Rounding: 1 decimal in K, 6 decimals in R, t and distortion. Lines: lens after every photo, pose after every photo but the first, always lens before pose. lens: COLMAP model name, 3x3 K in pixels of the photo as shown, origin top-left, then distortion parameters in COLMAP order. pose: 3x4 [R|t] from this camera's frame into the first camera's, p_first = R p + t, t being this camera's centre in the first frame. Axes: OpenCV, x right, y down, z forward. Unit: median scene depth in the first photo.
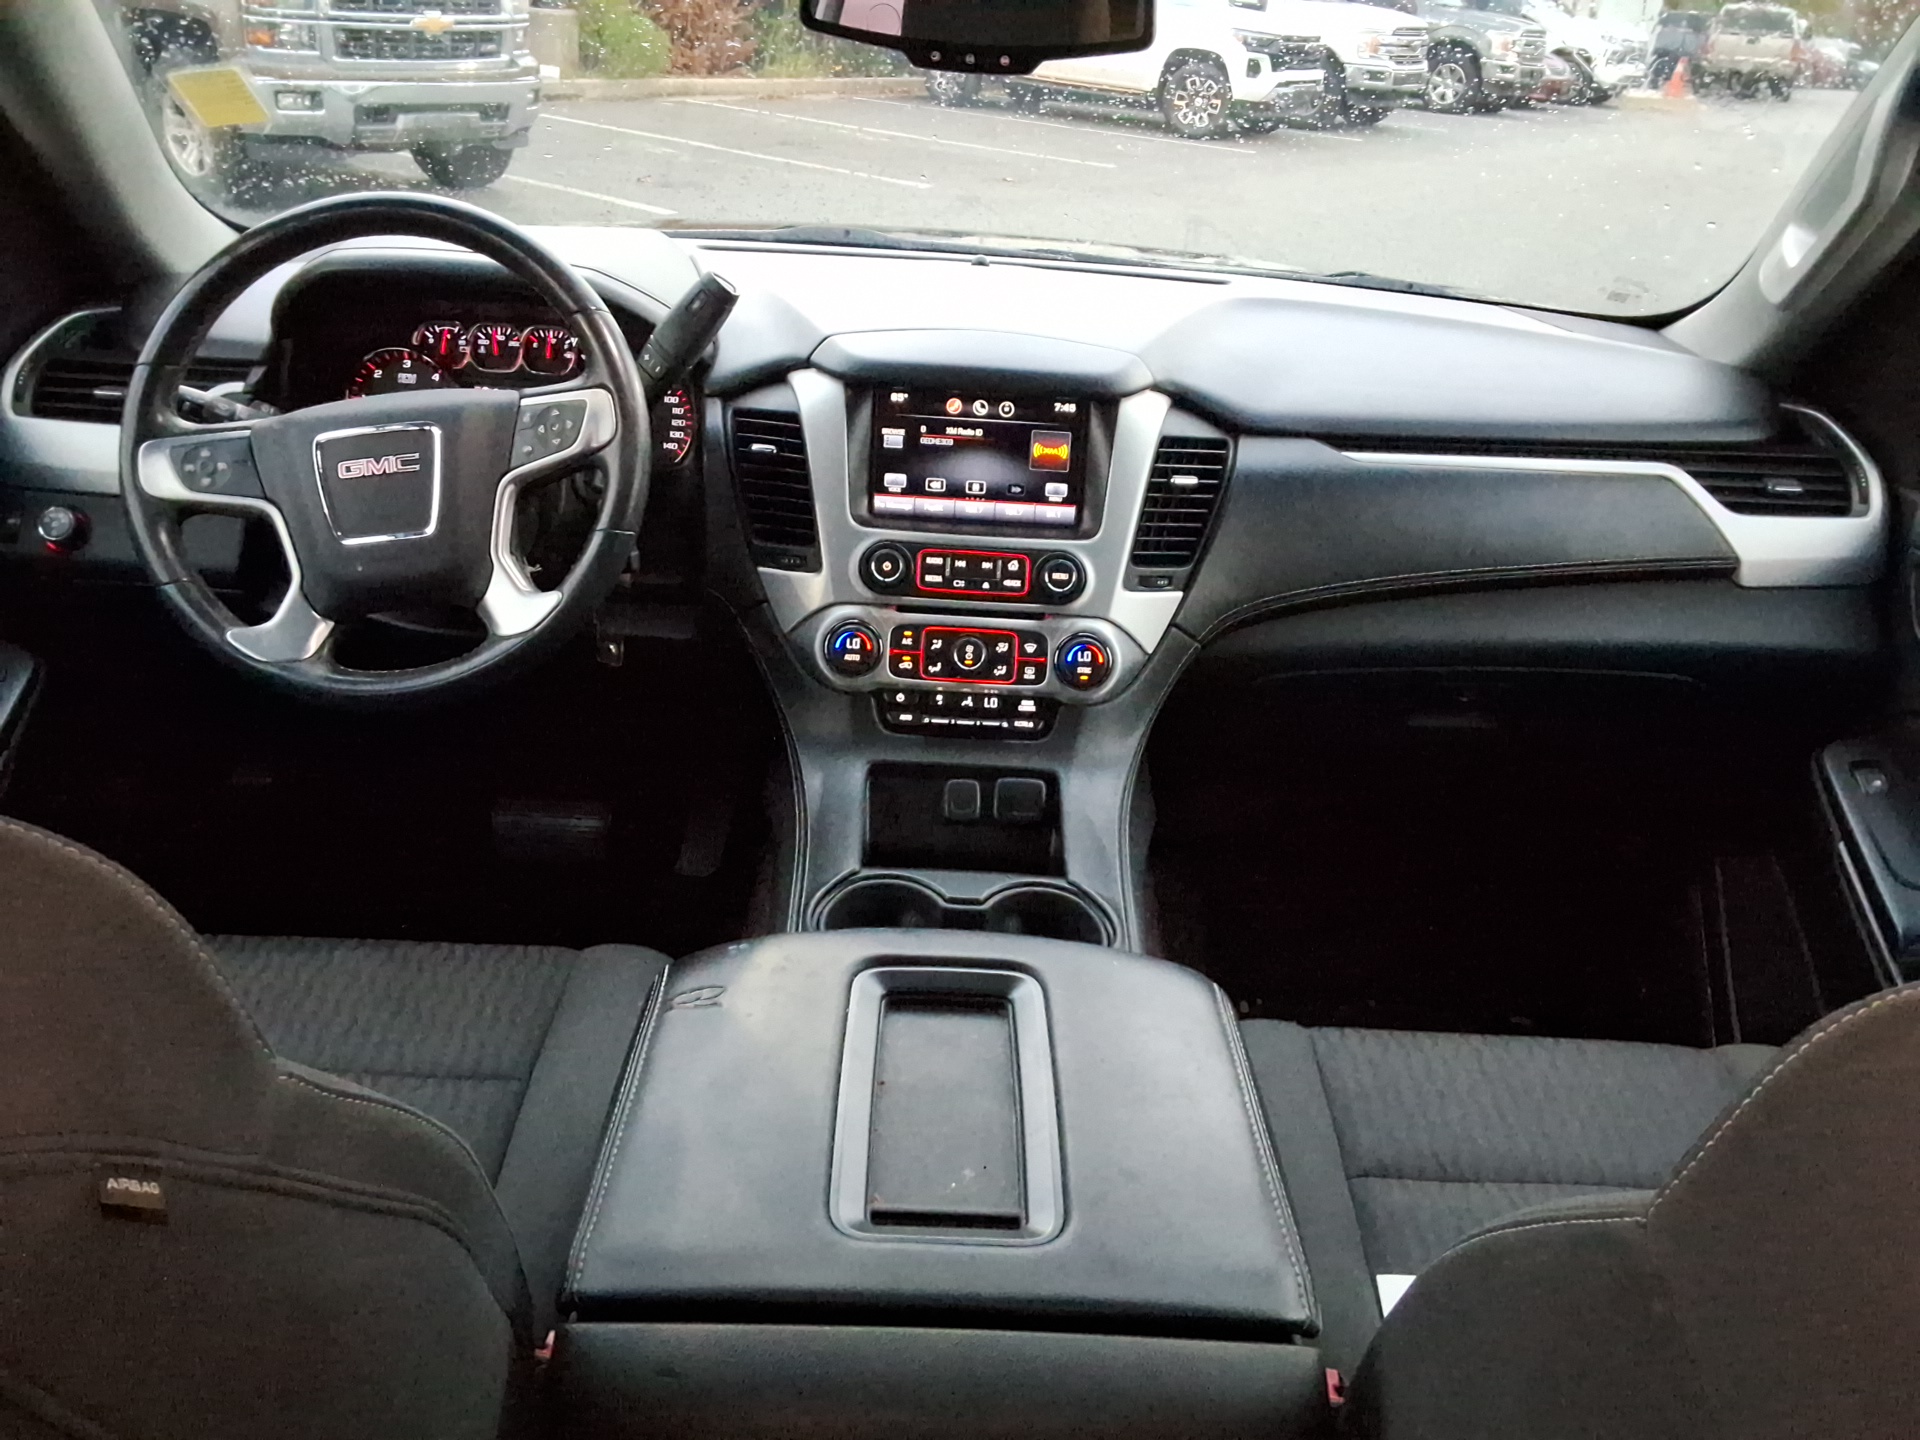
lens RADIAL K [[1519.9, 0, 971.5], [0, 1519.9, 716.3], [0, 0, 1]] dist [0.128665, -0.241329]
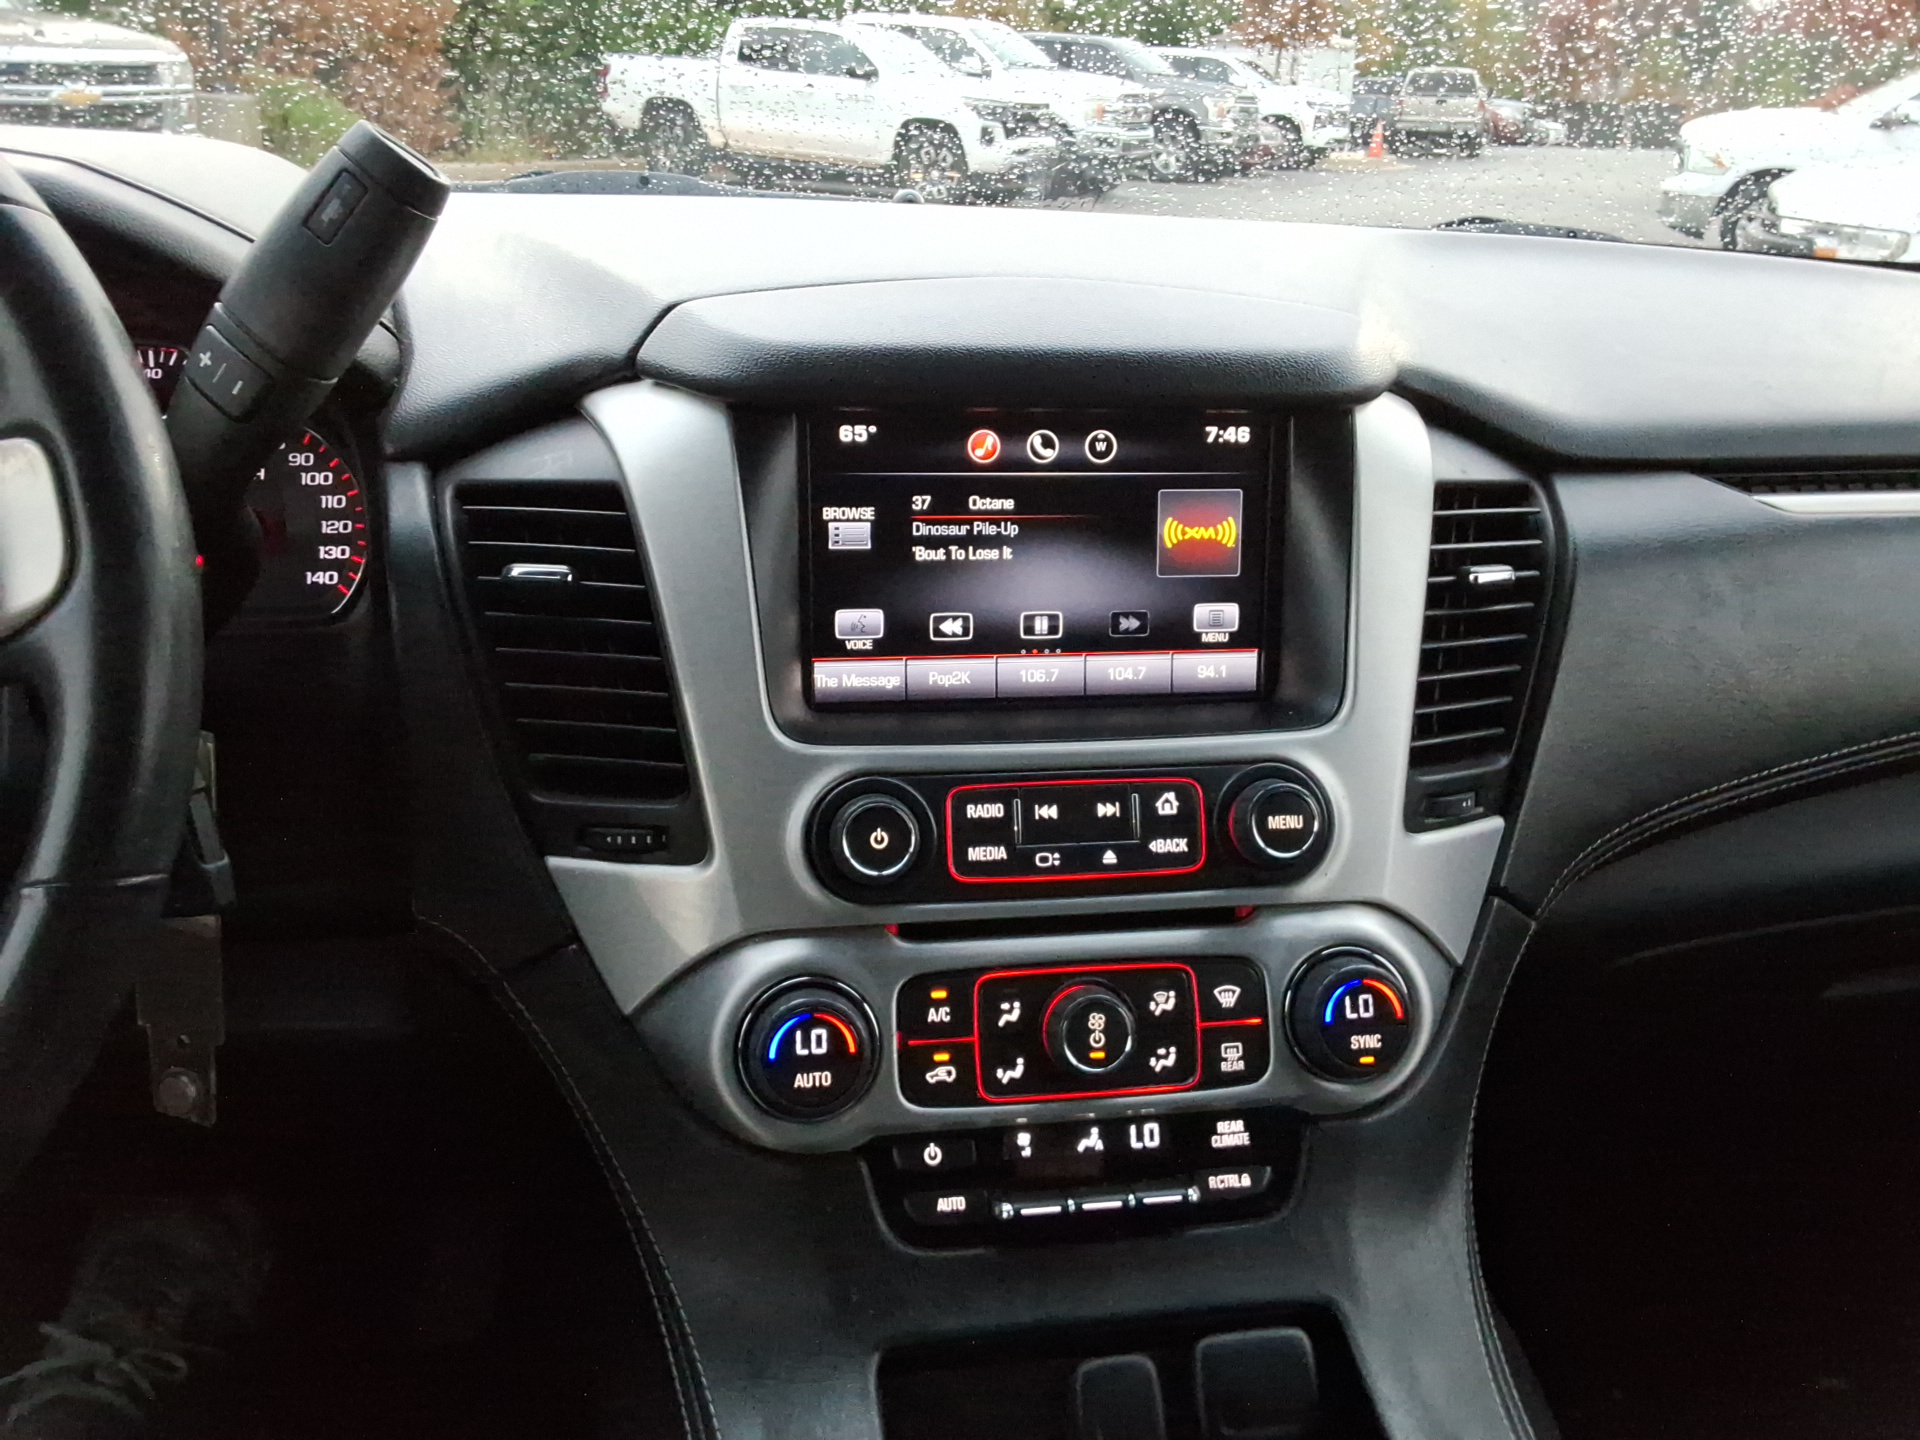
lens RADIAL K [[1557.2, 0, 971.4], [0, 1557.2, 710.7], [0, 0, 1]] dist [0.139584, -0.236915]
pose [[0.985847, -0.083689, 0.145267, -0.085862], [0.091930, 0.994461, -0.050963, -0.105784], [-0.140197, 0.063596, 0.988079, 0.565268]]
